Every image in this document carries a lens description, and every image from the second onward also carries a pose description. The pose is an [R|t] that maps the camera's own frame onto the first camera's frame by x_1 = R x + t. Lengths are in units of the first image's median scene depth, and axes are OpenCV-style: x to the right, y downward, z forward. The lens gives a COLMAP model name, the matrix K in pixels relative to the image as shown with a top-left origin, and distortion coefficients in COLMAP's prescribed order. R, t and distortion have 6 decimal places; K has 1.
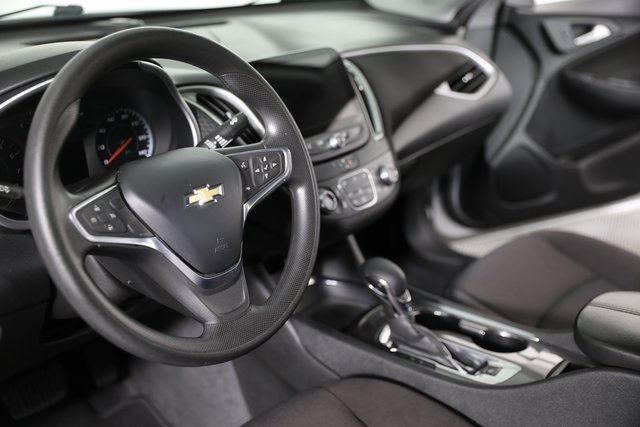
lens RADIAL K [[732.3, 0, 320.0], [0, 732.3, 213.5], [0, 0, 1]] dist [-0.000300, 0.047157]
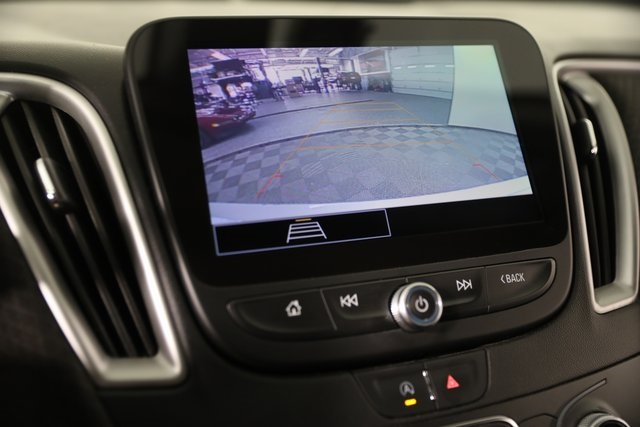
lens RADIAL K [[765.3, 0, 320.0], [0, 765.3, 213.5], [0, 0, 1]] dist [-0.028439, -0.010066]
pose [[0.848758, 0.167643, -0.501504, 0.187362], [-0.203383, 0.978952, -0.016966, -0.161763], [0.488104, 0.116397, 0.864989, 0.937613]]
